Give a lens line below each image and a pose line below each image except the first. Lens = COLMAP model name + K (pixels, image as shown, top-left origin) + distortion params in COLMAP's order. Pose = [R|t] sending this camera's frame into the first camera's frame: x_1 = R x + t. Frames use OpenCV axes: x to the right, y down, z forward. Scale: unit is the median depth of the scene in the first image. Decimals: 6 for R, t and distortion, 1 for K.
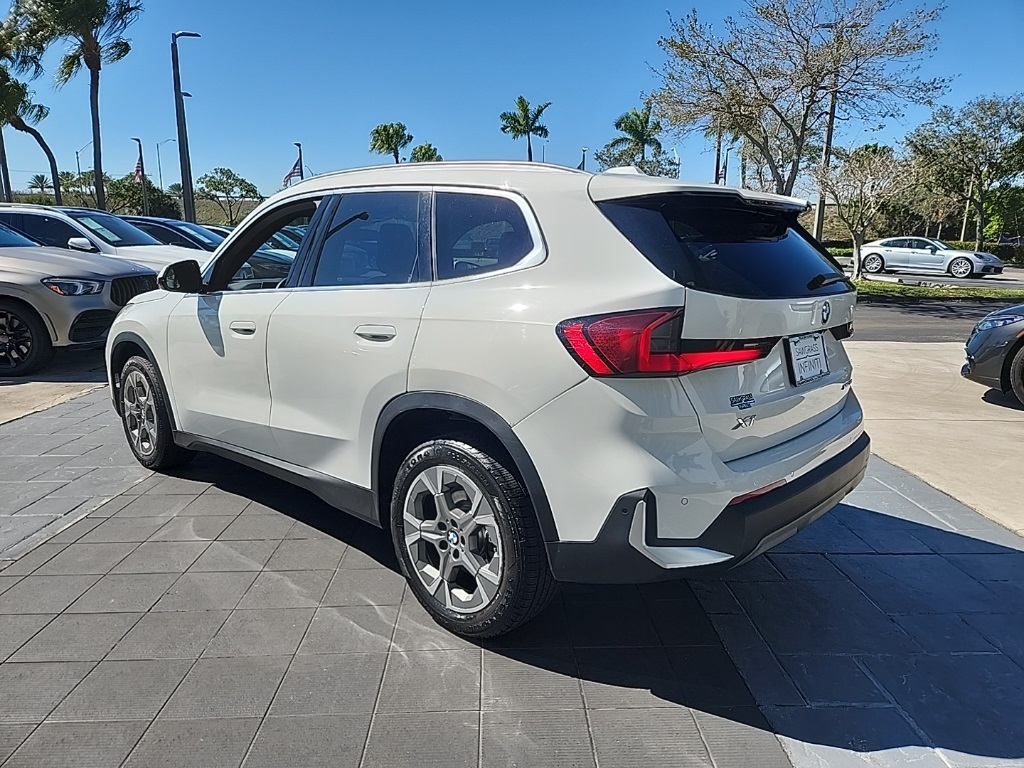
lens RADIAL K [[674.1, 0, 532.8], [0, 674.1, 381.6], [0, 0, 1]] dist [0.086962, -0.063405]
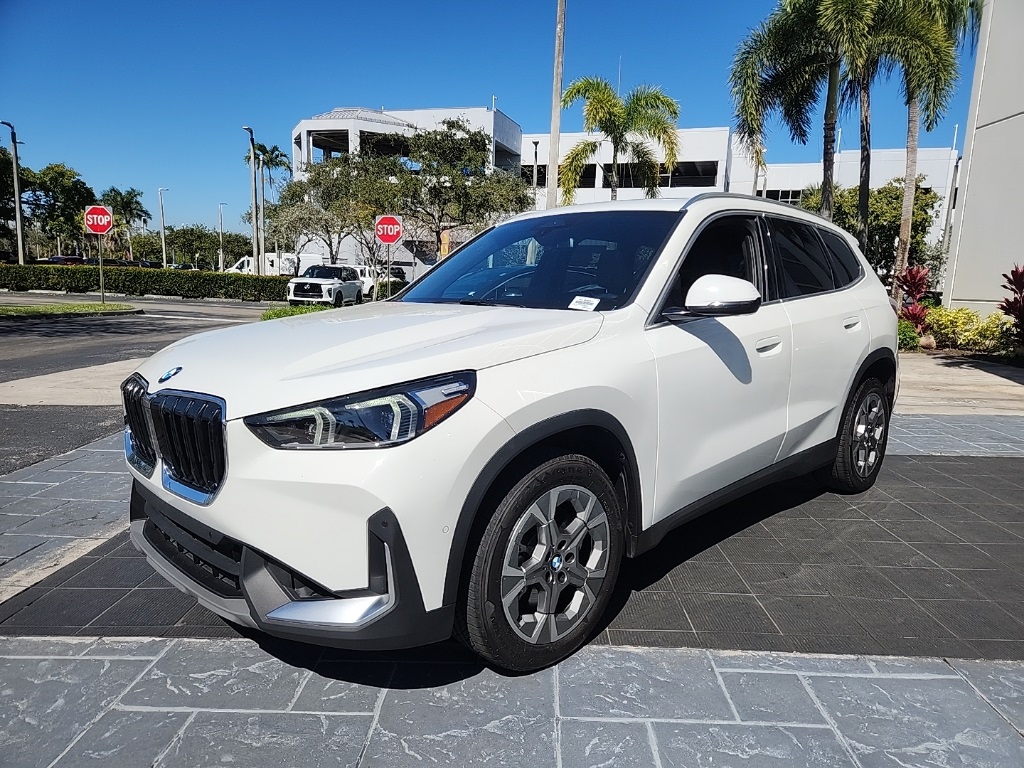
lens RADIAL K [[677.4, 0, 531.9], [0, 677.4, 394.8], [0, 0, 1]] dist [0.077118, -0.062127]
pose [[0.056311, -0.170597, 0.983730, -1.240584], [0.175591, 0.971629, 0.158447, -0.195468], [-0.982851, 0.163812, 0.084669, 1.111101]]
